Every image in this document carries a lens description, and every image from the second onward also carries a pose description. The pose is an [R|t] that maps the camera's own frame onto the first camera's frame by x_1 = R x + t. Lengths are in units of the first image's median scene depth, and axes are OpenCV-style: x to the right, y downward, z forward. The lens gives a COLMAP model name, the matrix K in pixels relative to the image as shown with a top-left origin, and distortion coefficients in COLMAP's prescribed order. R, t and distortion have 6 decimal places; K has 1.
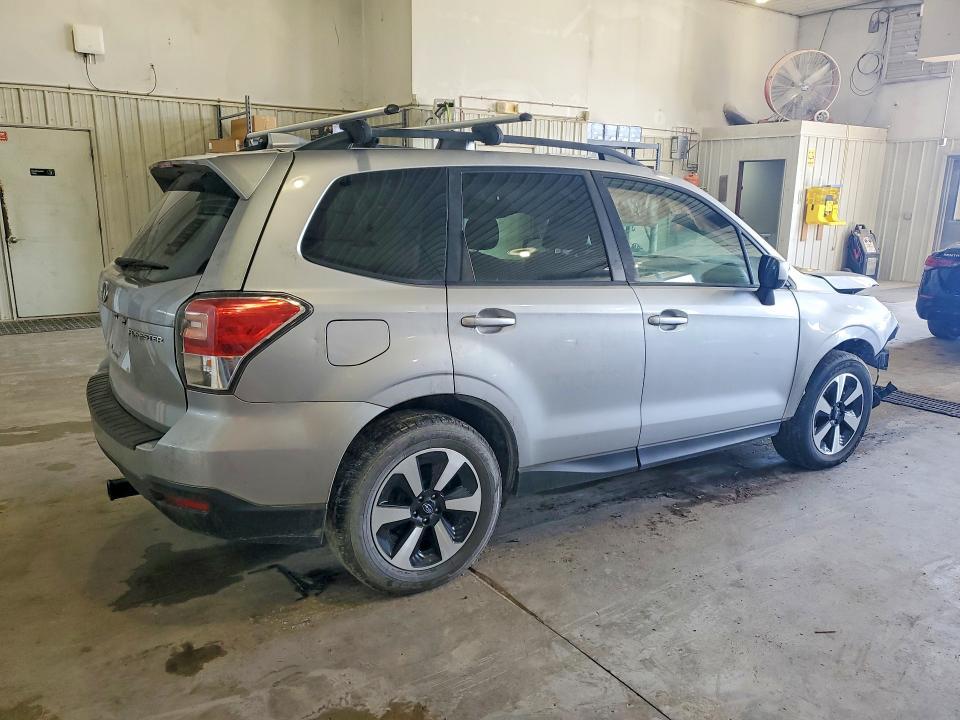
lens RADIAL K [[775.4, 0, 479.8], [0, 775.4, 362.4], [0, 0, 1]] dist [-0.000424, 0.000777]
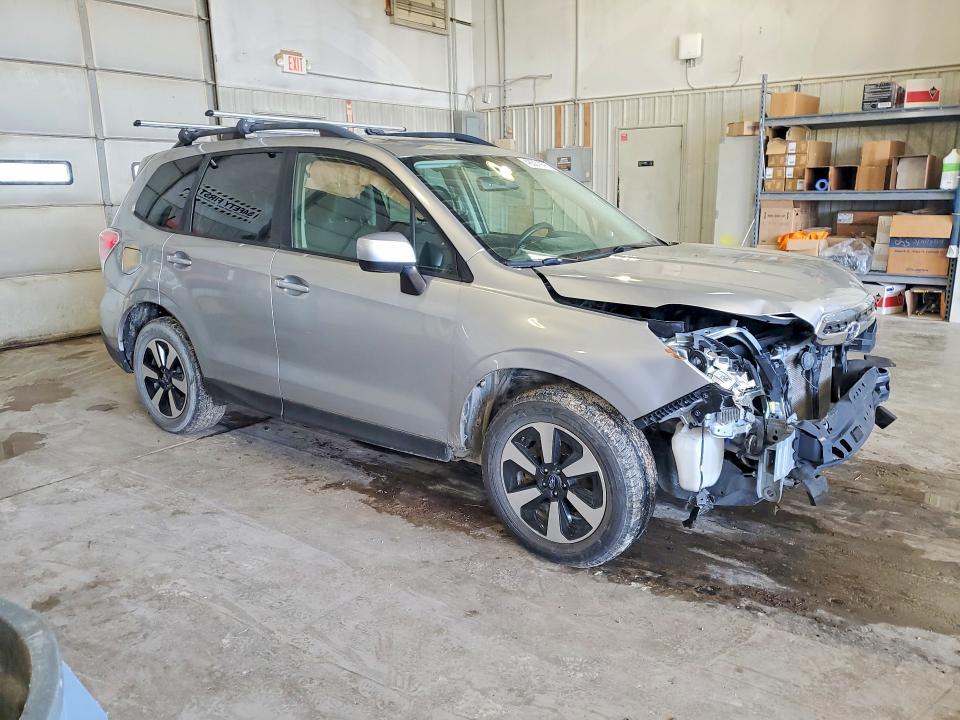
lens RADIAL K [[773.7, 0, 485.7], [0, 773.7, 352.5], [0, 0, 1]] dist [0.008128, 0.003216]
pose [[0.305131, 0.178406, -0.935450, 1.139699], [-0.178549, 0.975593, 0.127822, -0.126797], [0.935423, 0.128021, 0.329538, 0.782585]]
